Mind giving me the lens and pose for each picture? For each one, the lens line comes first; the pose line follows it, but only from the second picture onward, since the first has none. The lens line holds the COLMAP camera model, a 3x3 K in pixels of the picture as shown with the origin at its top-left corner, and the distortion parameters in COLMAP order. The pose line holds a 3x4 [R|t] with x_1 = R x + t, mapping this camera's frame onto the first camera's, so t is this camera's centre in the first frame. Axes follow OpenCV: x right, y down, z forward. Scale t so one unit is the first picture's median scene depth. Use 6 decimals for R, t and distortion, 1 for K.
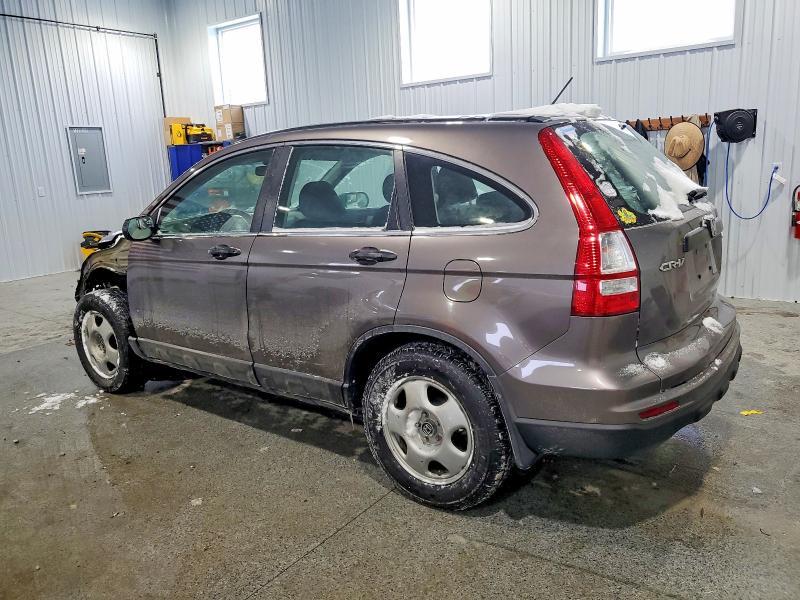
lens RADIAL K [[628.7, 0, 396.1], [0, 628.7, 302.5], [0, 0, 1]] dist [0.032328, -0.014551]
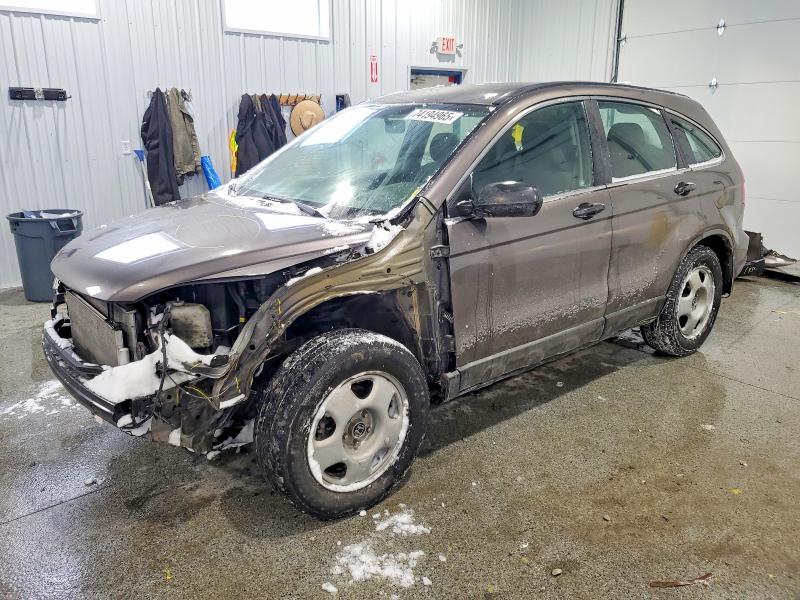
lens RADIAL K [[628.7, 0, 395.3], [0, 628.7, 292.4], [0, 0, 1]] dist [0.032328, -0.014551]
pose [[0.232912, -0.216755, 0.948034, -0.978571], [0.213135, 0.962522, 0.167704, -0.141385], [-0.948855, 0.162999, 0.270381, 0.812338]]
